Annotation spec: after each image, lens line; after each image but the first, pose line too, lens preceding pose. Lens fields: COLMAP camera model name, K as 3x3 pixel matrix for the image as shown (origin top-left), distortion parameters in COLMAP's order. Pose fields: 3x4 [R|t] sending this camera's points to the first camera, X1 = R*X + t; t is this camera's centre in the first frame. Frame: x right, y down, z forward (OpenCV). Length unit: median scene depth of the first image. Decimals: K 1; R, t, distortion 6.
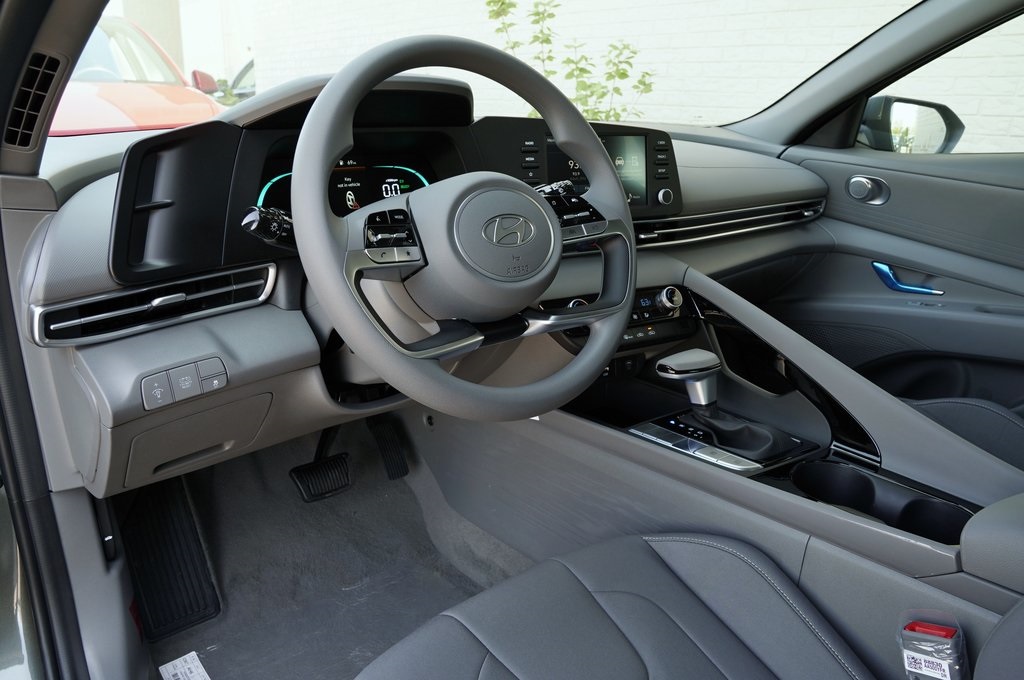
lens RADIAL K [[712.1, 0, 509.6], [0, 712.1, 336.2], [0, 0, 1]] dist [-0.132485, 0.100200]
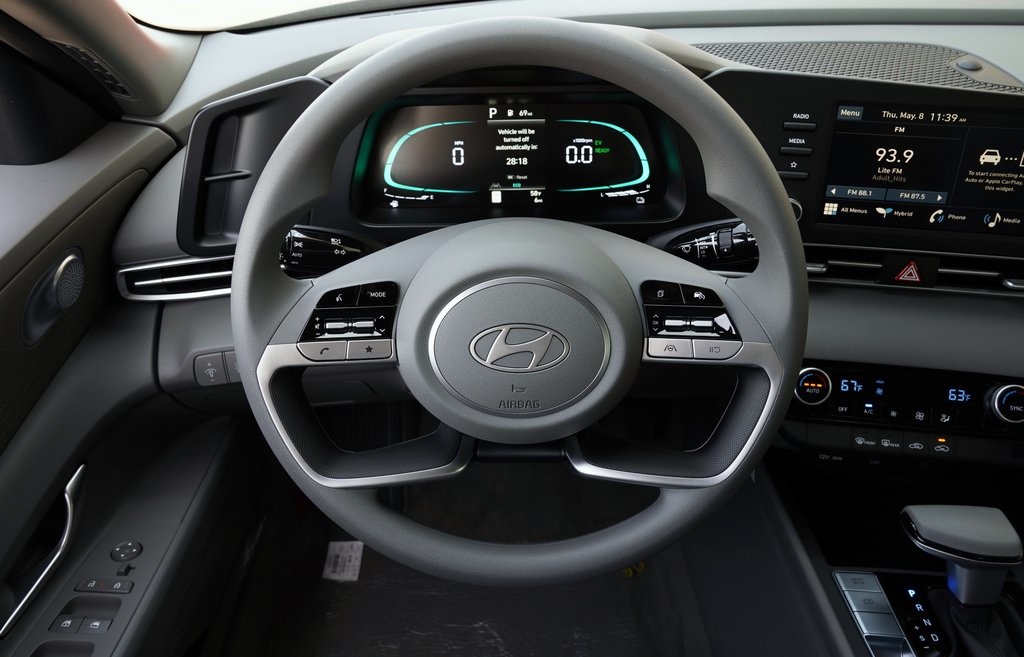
lens RADIAL K [[828.1, 0, 512.0], [0, 828.1, 328.5], [0, 0, 1]] dist [-0.104383, 0.117180]
pose [[0.763352, 0.338388, -0.550261, 0.255815], [-0.175594, 0.928441, 0.327359, -0.254723], [0.621659, -0.153268, 0.768146, 0.231087]]
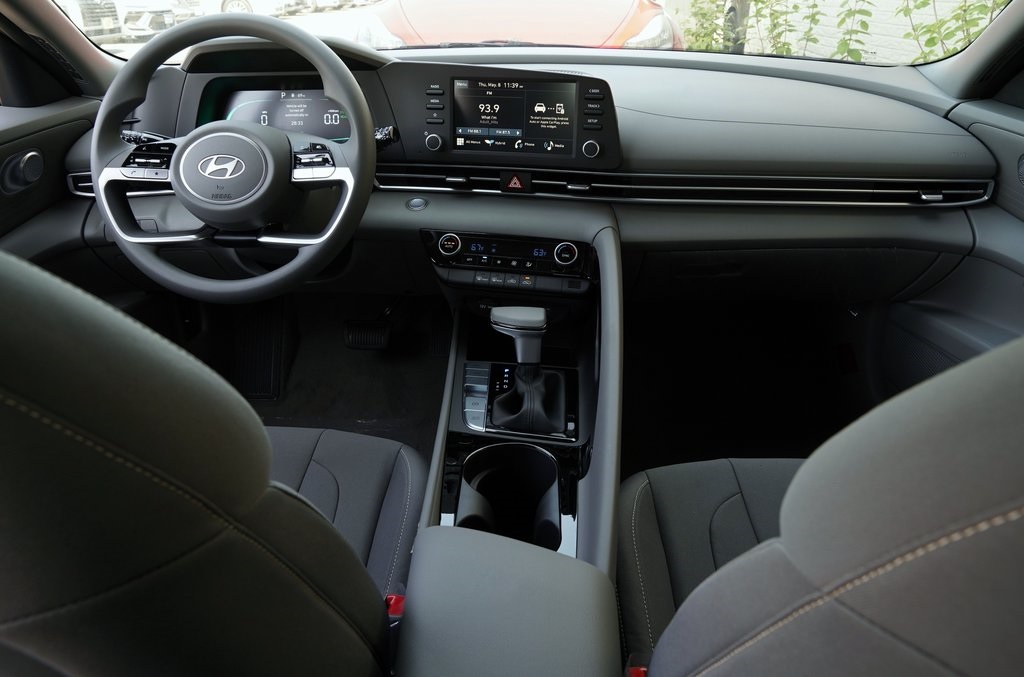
lens RADIAL K [[712.1, 0, 509.6], [0, 712.1, 334.7], [0, 0, 1]] dist [-0.132485, 0.100200]
pose [[0.736105, 0.290290, -0.611459, 0.789169], [-0.196413, 0.956103, 0.217459, -0.143285], [0.647744, -0.039974, 0.760809, 0.196875]]
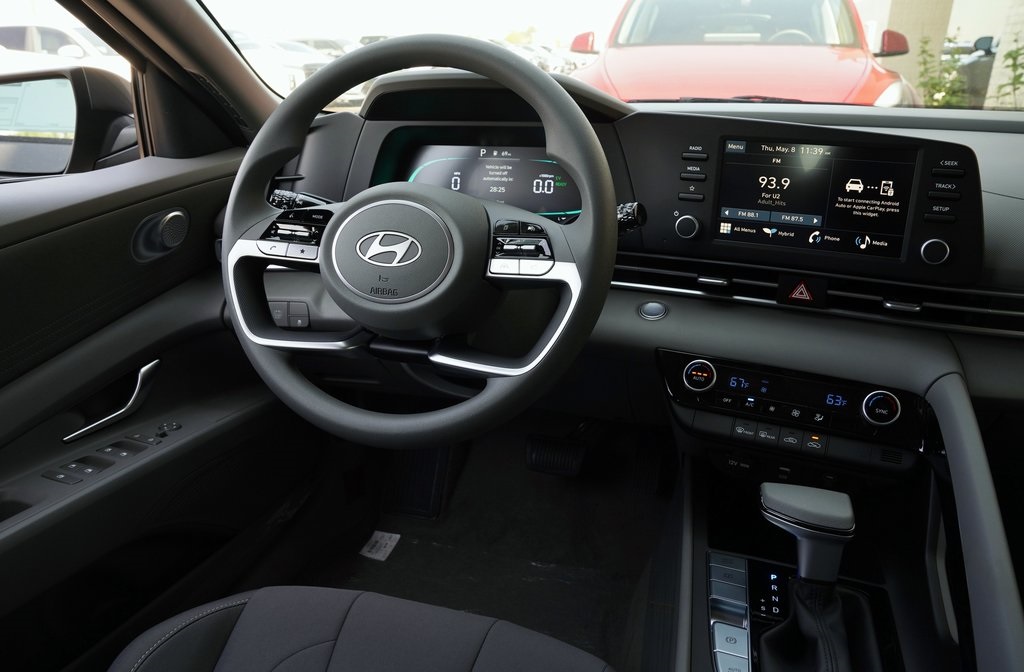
lens RADIAL K [[722.1, 0, 507.8], [0, 722.1, 330.4], [0, 0, 1]] dist [-0.135061, 0.103350]
pose [[0.540204, 0.278994, -0.793941, 0.518806], [-0.237621, 0.955623, 0.174131, -0.148755], [0.807289, 0.094591, 0.582526, 0.349859]]
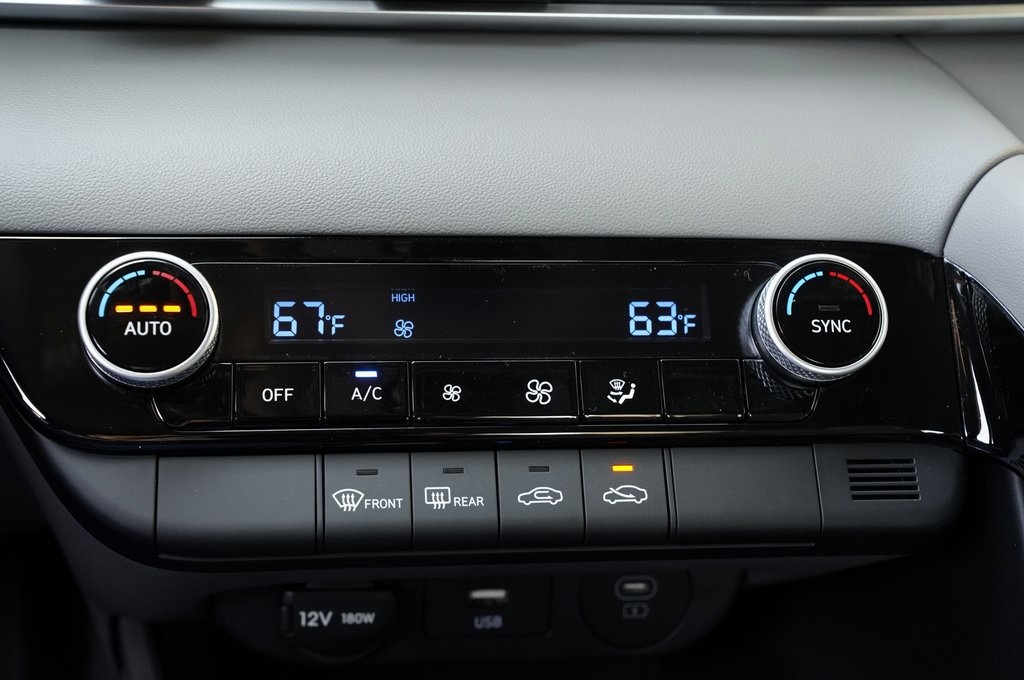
lens RADIAL K [[1530.5, 0, 512.0], [0, 1530.5, 340.0], [0, 0, 1]] dist [0.122326, 0.003805]
pose [[0.910011, 0.175373, -0.375664, 0.299620], [-0.146613, 0.983704, 0.104070, -0.076353], [0.387793, -0.039627, 0.920894, 0.602926]]
